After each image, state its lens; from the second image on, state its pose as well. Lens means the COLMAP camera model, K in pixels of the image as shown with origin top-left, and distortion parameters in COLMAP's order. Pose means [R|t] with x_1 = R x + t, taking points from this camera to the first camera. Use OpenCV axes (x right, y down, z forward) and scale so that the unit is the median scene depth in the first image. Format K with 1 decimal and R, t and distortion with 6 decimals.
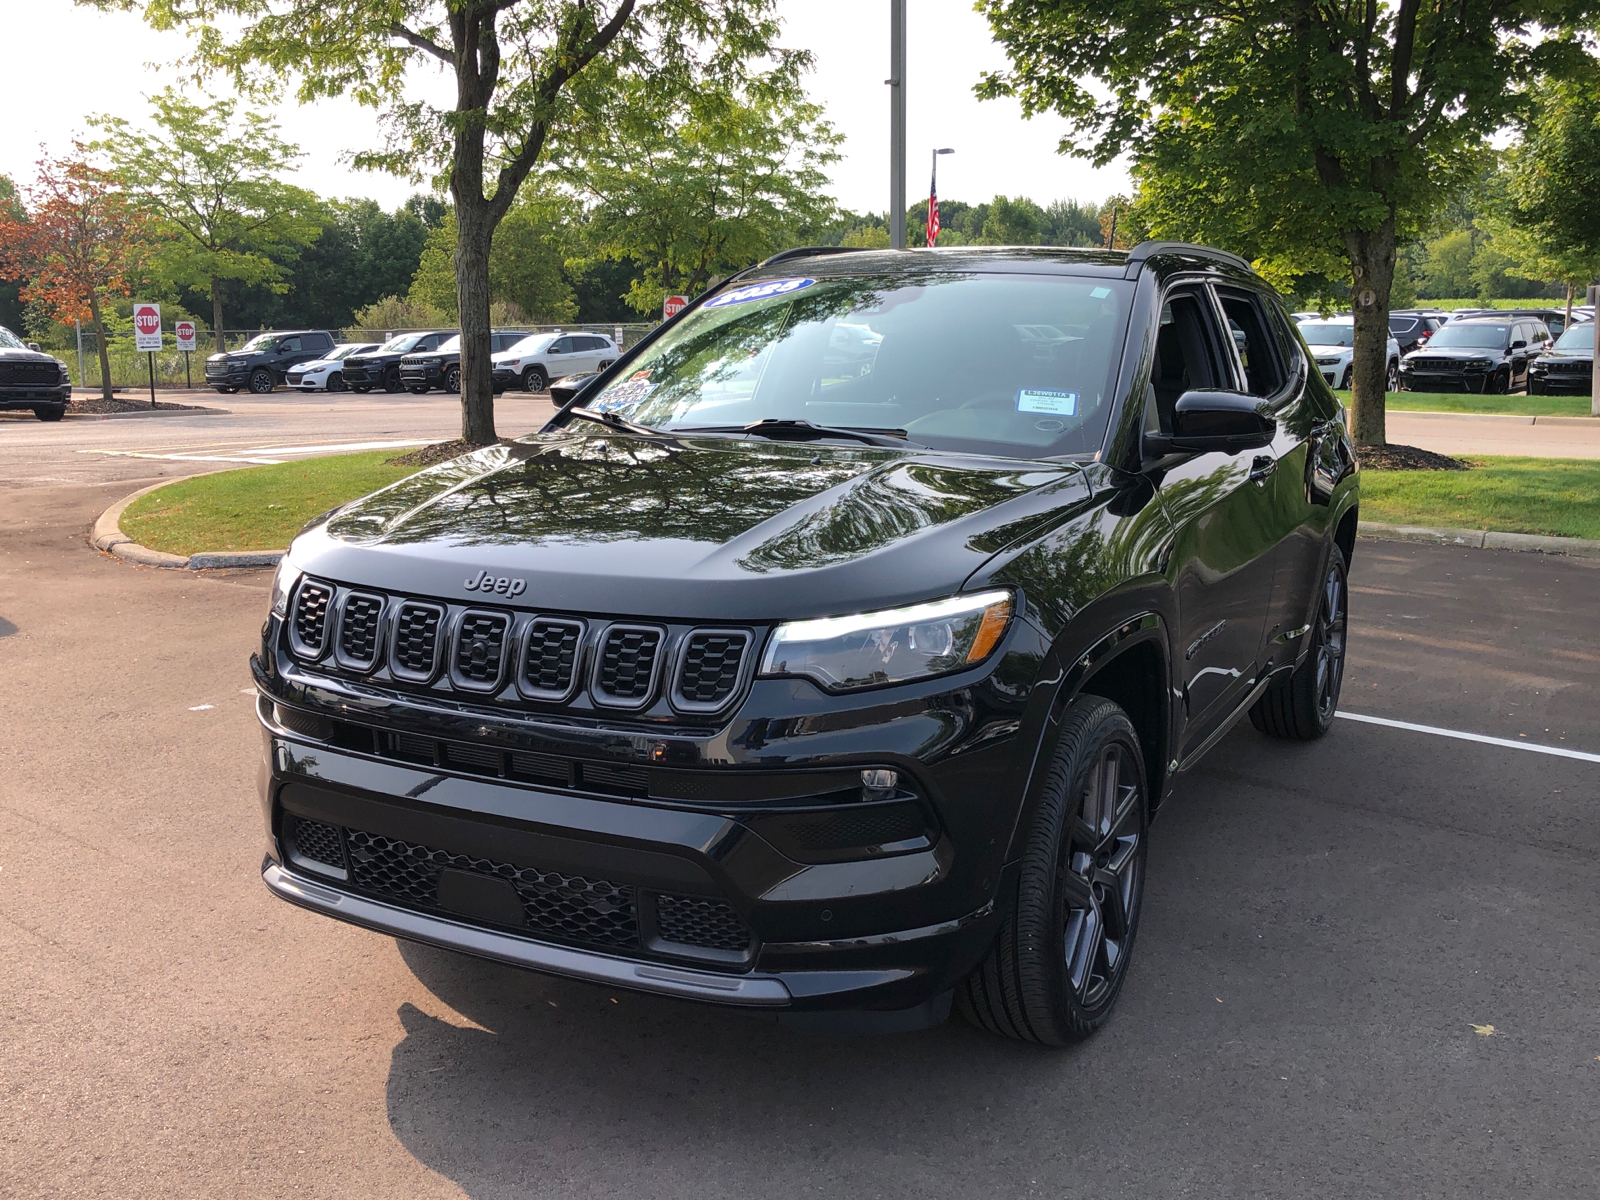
lens RADIAL K [[1574.6, 0, 800.0], [0, 1574.6, 600.0], [0, 0, 1]] dist [0.025917, -0.040906]
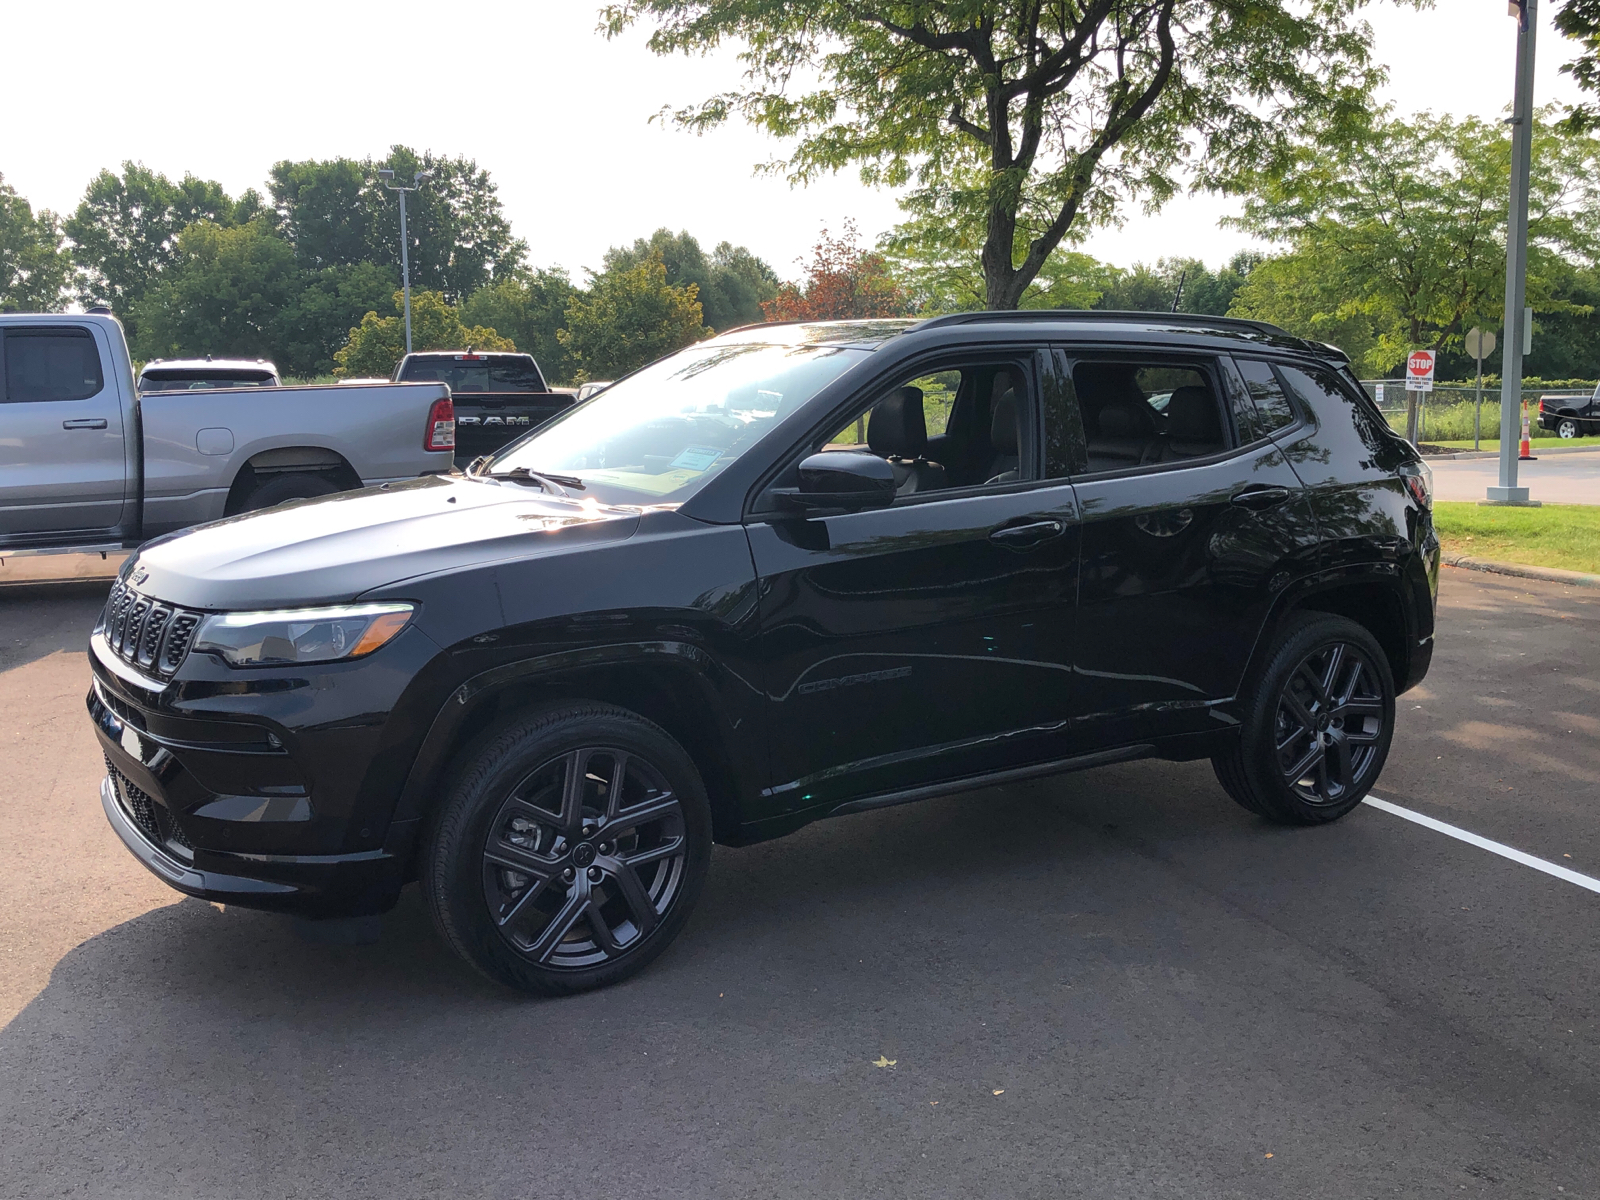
lens RADIAL K [[1571.0, 0, 811.8], [0, 1571.0, 602.4], [0, 0, 1]] dist [-0.001421, 0.001504]
pose [[0.878752, 0.057121, -0.473848, 0.053647], [-0.073004, 0.997216, -0.015175, -0.000591], [0.471662, 0.047928, 0.880476, 0.002440]]
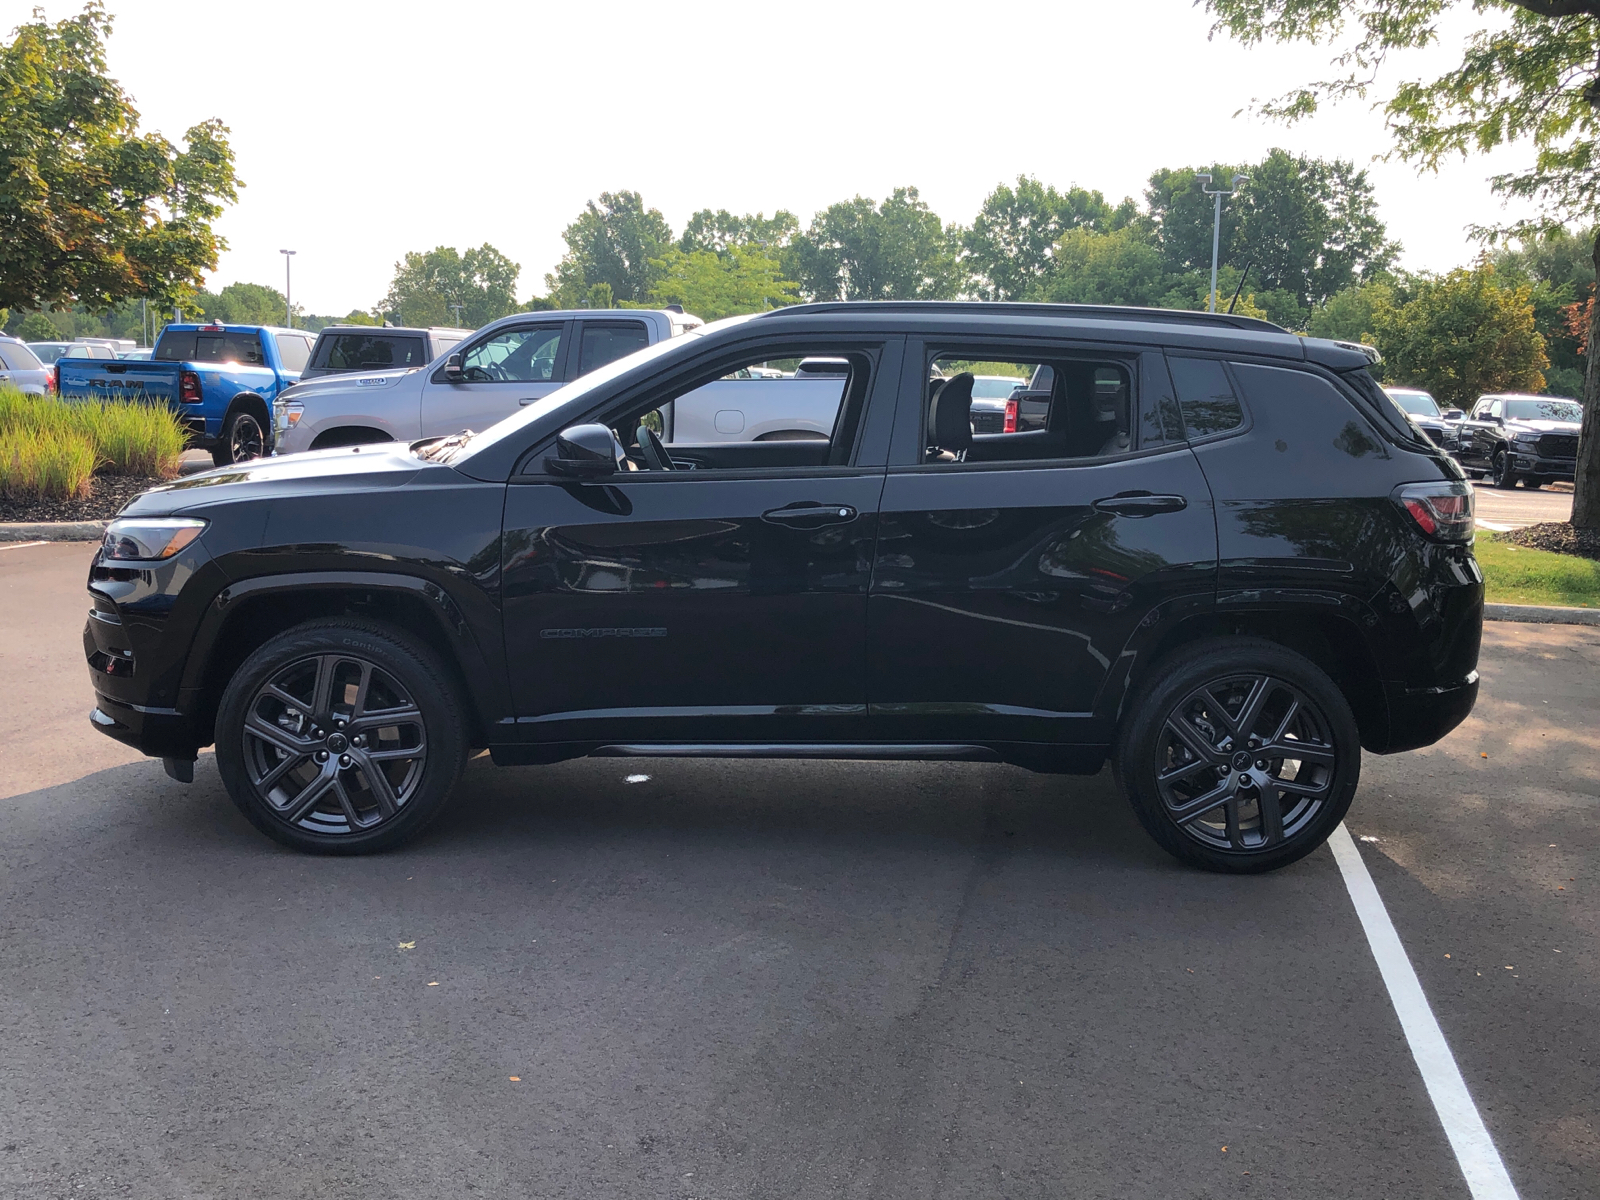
lens RADIAL K [[1571.0, 0, 811.8], [0, 1571.0, 602.4], [0, 0, 1]] dist [-0.001421, 0.001504]
pose [[0.505388, 0.128350, -0.853293, 0.095987], [-0.168277, 0.984549, 0.048426, -0.005600], [0.846325, 0.119116, 0.519178, 0.035535]]
